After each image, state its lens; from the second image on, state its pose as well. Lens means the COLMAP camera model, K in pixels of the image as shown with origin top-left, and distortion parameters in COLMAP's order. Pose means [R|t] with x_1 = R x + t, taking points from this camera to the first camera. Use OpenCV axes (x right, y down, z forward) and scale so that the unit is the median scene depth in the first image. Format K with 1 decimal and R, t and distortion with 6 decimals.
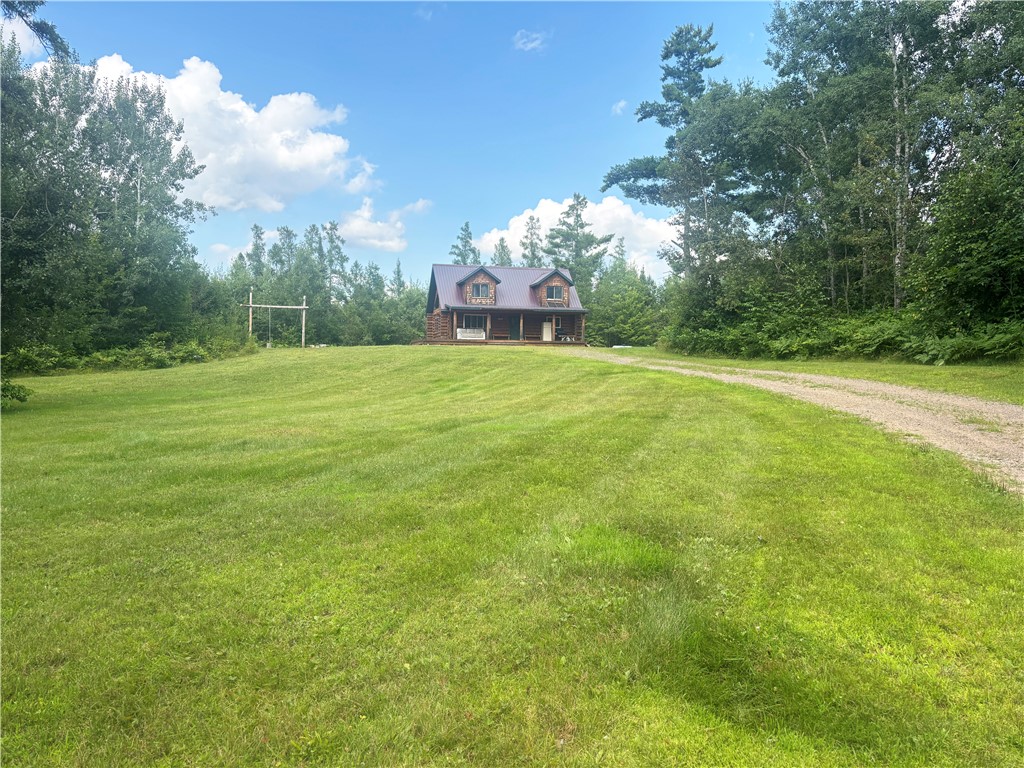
lens RADIAL K [[771.7, 0, 514.4], [0, 771.7, 385.8], [0, 0, 1]] dist [0.004130, 0.000349]
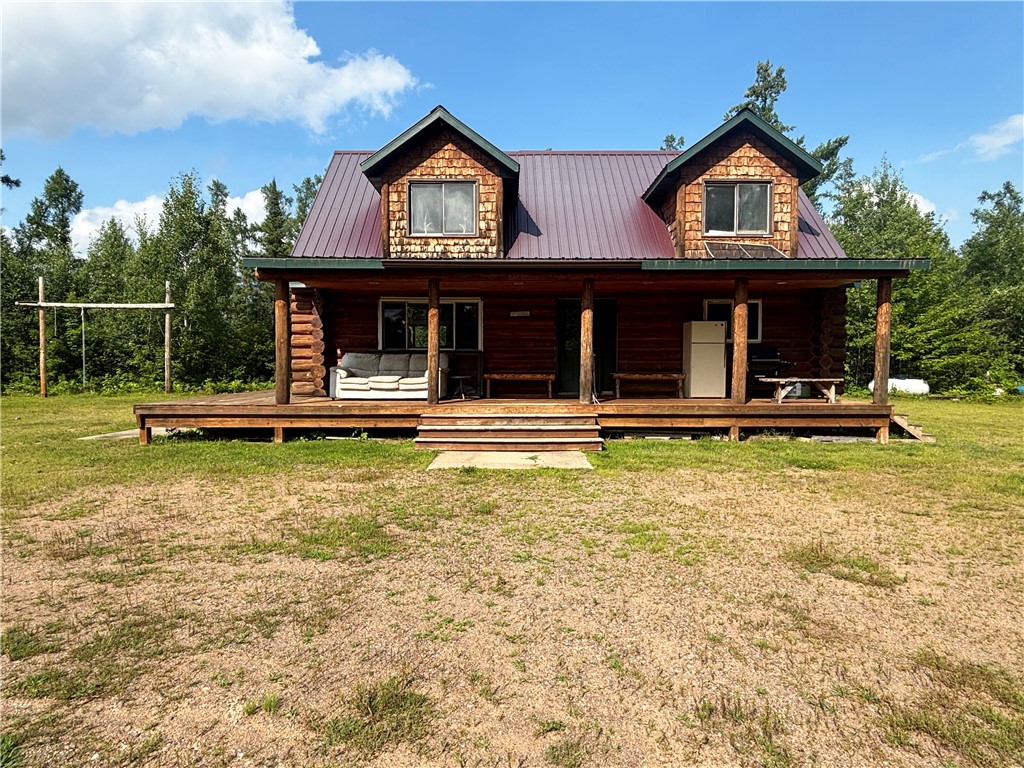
lens RADIAL K [[565.7, 0, 512.5], [0, 565.7, 390.8], [0, 0, 1]] dist [0.005345, 0.001218]
pose [[0.963907, 0.003039, -0.266222, 0.029801], [0.003508, 0.999703, 0.024112, -0.062783], [0.266216, -0.024176, 0.963610, 0.788915]]
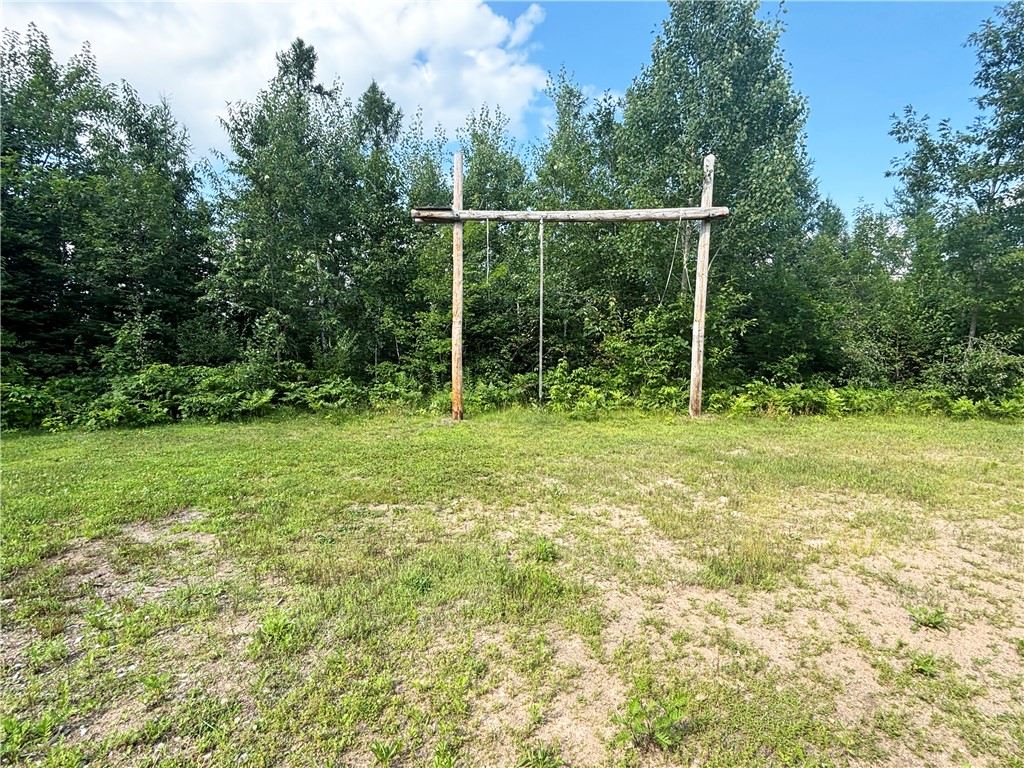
lens RADIAL K [[505.7, 0, 512.6], [0, 505.7, 381.8], [0, 0, 1]] dist [-0.001464, 0.000062]
pose [[0.870492, 0.015373, -0.491942, -0.275175], [-0.002484, 0.999637, 0.026844, -0.065899], [0.492176, -0.022146, 0.870214, 0.941348]]
